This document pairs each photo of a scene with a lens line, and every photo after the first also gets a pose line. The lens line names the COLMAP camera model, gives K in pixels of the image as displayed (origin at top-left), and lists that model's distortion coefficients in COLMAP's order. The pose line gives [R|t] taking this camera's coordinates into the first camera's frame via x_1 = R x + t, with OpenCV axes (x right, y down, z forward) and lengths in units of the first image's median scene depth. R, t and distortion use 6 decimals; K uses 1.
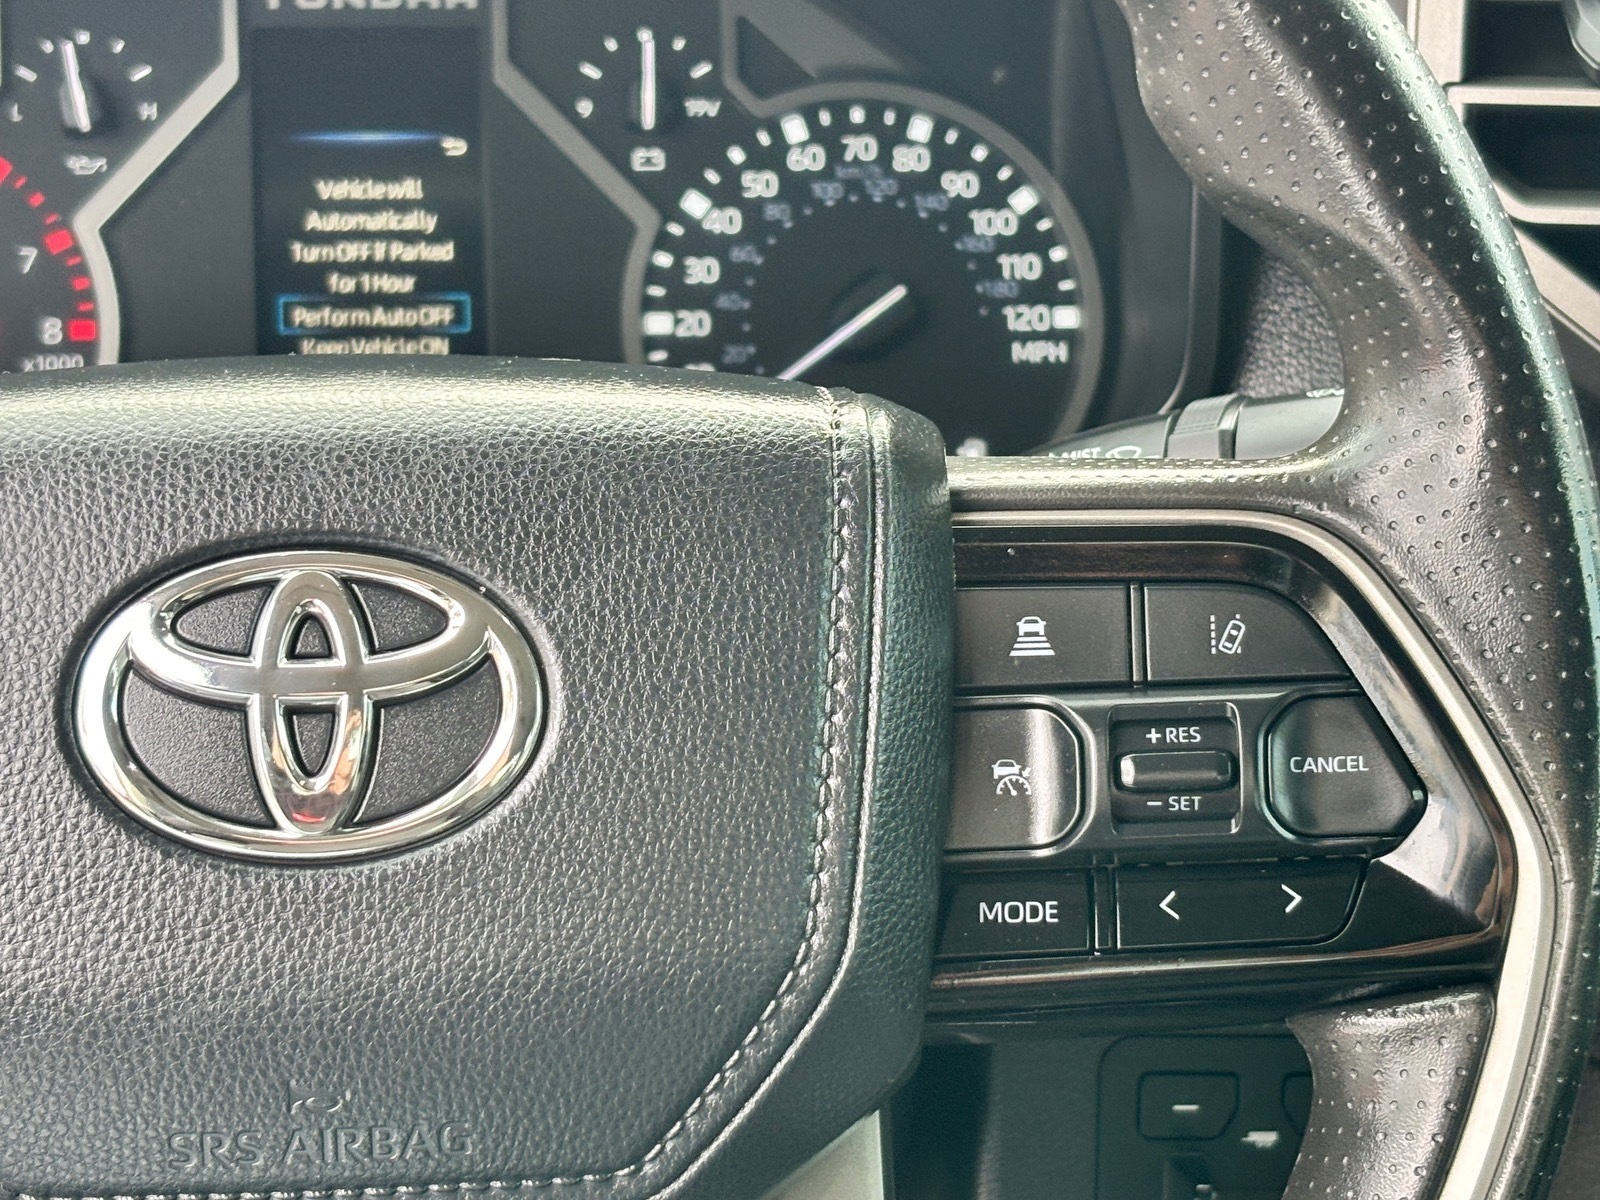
lens RADIAL K [[3256.6, 0, 787.7], [0, 3256.6, 597.8], [0, 0, 1]] dist [0.313977, -1.583640]
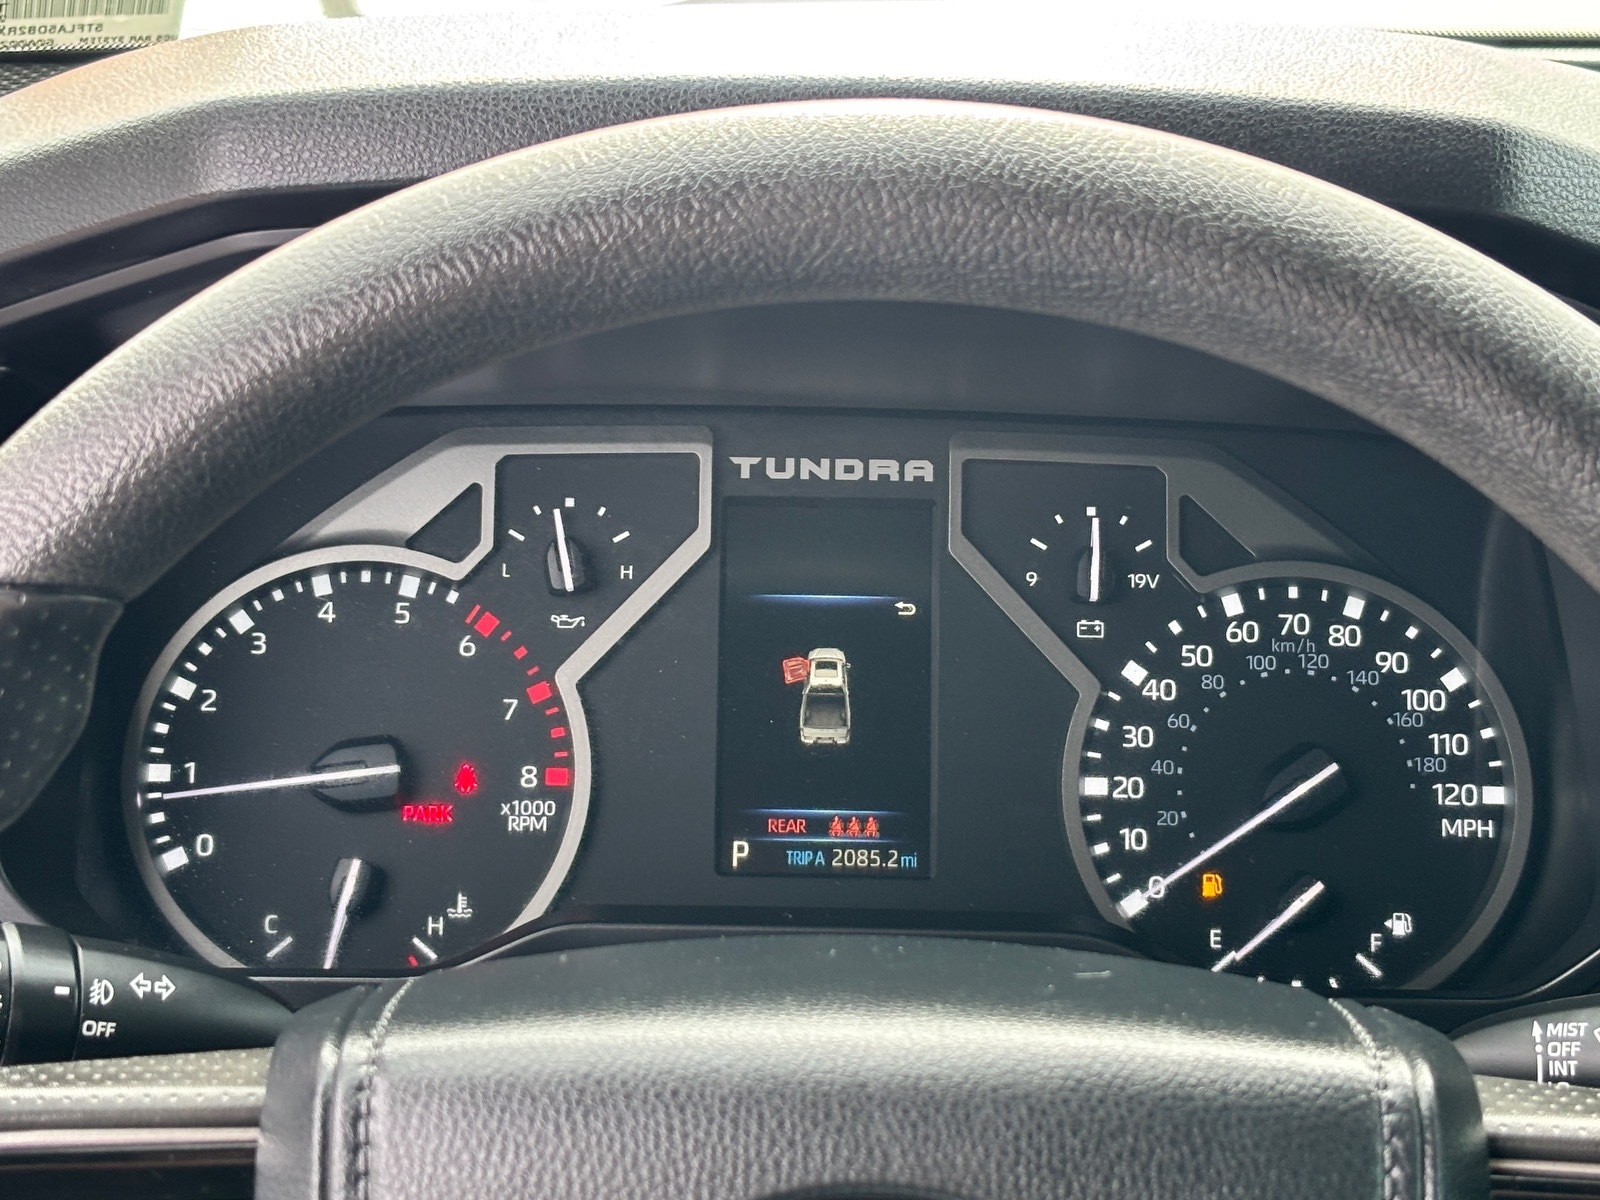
lens RADIAL K [[3052.6, 0, 790.4], [0, 3052.6, 598.0], [0, 0, 1]] dist [0.226491, -0.381415]
pose [[0.996447, 0.037015, -0.075647, -0.100952], [-0.040129, 0.998391, -0.040072, -0.156889], [0.074042, 0.042965, 0.996329, 0.022956]]
